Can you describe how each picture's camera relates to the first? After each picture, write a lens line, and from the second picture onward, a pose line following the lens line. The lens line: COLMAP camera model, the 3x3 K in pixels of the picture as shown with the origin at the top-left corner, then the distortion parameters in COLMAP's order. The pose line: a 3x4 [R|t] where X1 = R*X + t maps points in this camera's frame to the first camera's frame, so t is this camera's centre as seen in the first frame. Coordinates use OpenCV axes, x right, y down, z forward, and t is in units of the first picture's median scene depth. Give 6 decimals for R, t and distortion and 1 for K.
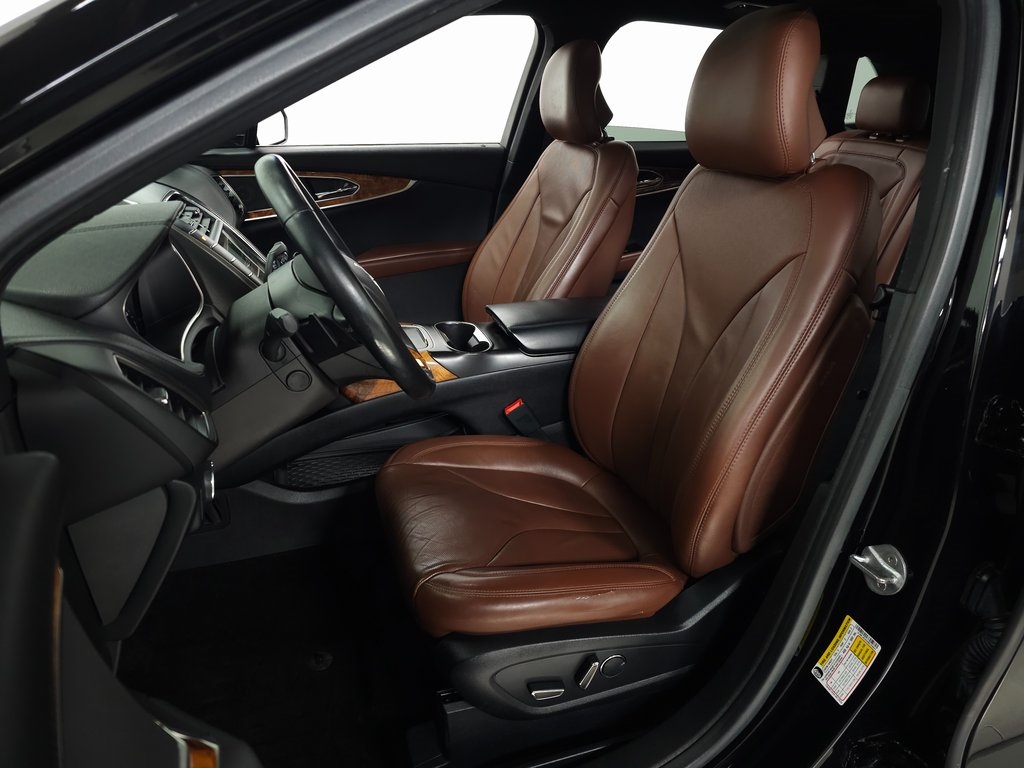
lens RADIAL K [[695.8, 0, 515.8], [0, 695.8, 388.4], [0, 0, 1]] dist [0.043367, -0.047803]
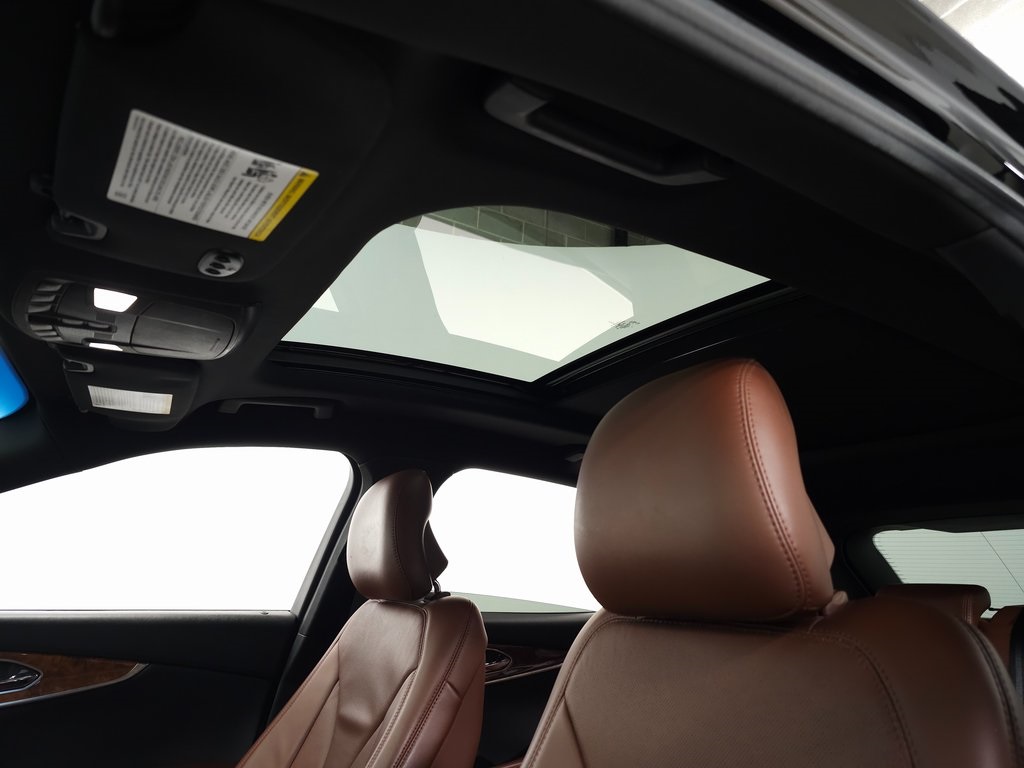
lens RADIAL K [[695.8, 0, 517.6], [0, 695.8, 390.1], [0, 0, 1]] dist [0.043367, -0.047803]
pose [[0.973023, 0.076136, 0.217782, 0.034788], [0.077350, 0.781680, -0.618864, -0.071694], [-0.217354, 0.619015, 0.754704, 0.299834]]
